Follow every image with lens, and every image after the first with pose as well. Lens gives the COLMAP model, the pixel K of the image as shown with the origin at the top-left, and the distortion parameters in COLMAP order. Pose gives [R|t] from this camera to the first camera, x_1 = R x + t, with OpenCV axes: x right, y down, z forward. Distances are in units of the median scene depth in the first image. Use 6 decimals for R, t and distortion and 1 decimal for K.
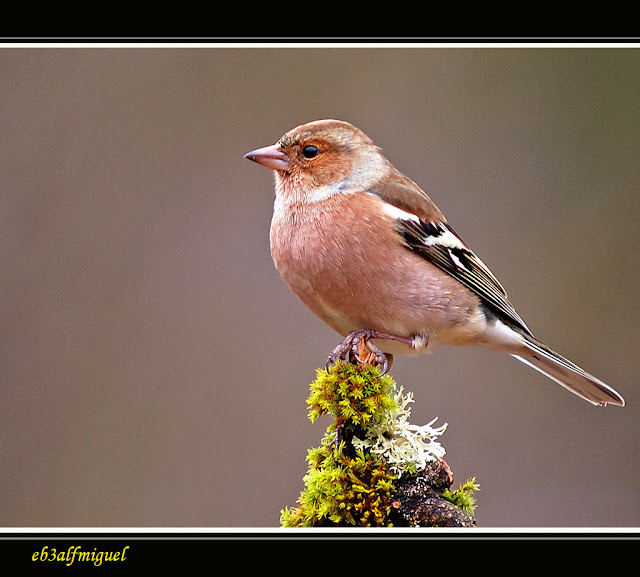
lens RADIAL K [[501.0, 0, 320.0], [0, 501.0, 288.5], [0, 0, 1]] dist [-0.000250, 0.000317]
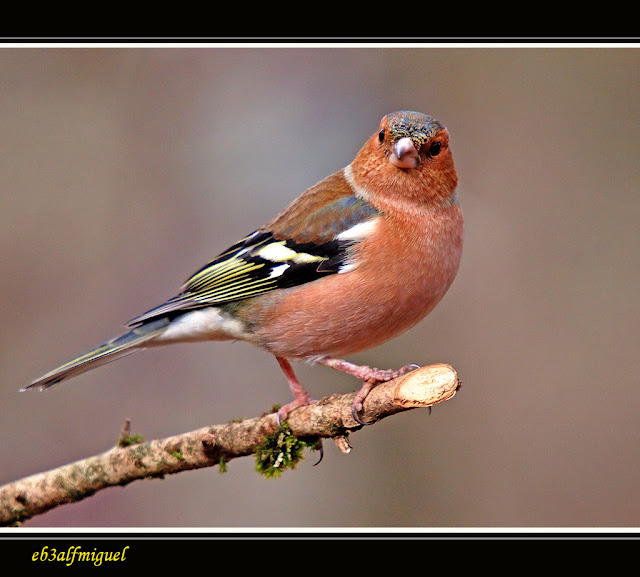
lens RADIAL K [[501.0, 0, 320.0], [0, 501.0, 288.5], [0, 0, 1]] dist [-0.000250, 0.000317]
pose [[1.000000, 0.000165, -0.000066, -0.285820], [-0.000165, 1.000000, 0.000119, -0.000059], [0.000066, -0.000119, 1.000000, -0.000049]]
